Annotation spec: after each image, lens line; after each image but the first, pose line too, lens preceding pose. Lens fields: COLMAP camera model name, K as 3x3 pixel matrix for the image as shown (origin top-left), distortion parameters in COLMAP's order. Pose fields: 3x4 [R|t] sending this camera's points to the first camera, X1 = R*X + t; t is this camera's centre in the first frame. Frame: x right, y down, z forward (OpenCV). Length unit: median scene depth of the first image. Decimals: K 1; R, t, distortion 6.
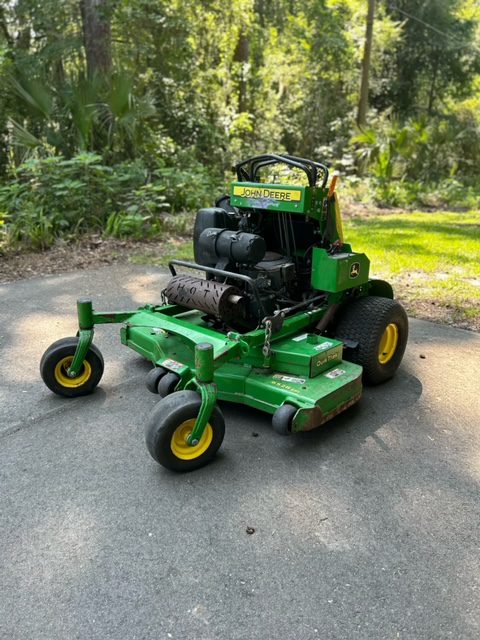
lens RADIAL K [[481.1, 0, 240.0], [0, 481.1, 320.0], [0, 0, 1]] dist [0.004502, -0.003863]
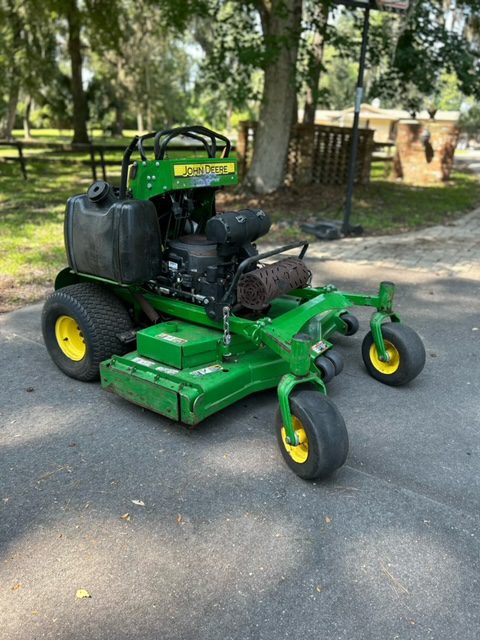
lens RADIAL K [[481.1, 0, 240.0], [0, 481.1, 320.0], [0, 0, 1]] dist [0.004502, -0.003863]
pose [[-0.125832, -0.364245, 0.922763, -0.871765], [0.294632, 0.874466, 0.385358, -0.330076], [-0.947290, 0.320366, -0.002718, 0.982826]]
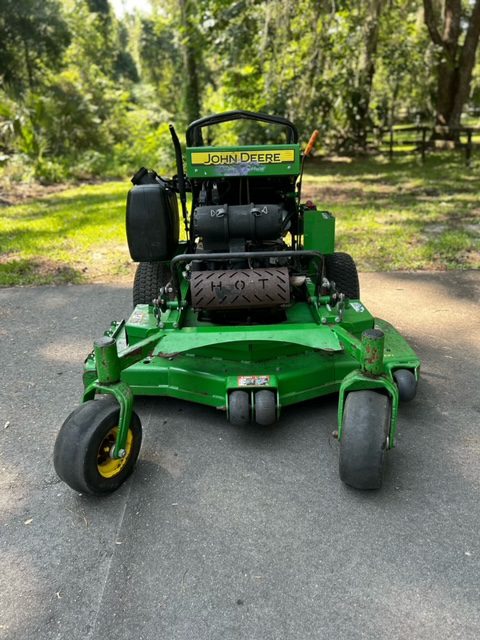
lens RADIAL K [[481.1, 0, 240.0], [0, 481.1, 320.0], [0, 0, 1]] dist [0.004502, -0.003863]
pose [[0.731214, -0.285636, 0.619467, -0.532516], [0.256232, 0.956621, 0.138643, -0.101687], [-0.632196, 0.057349, 0.772683, 0.343812]]
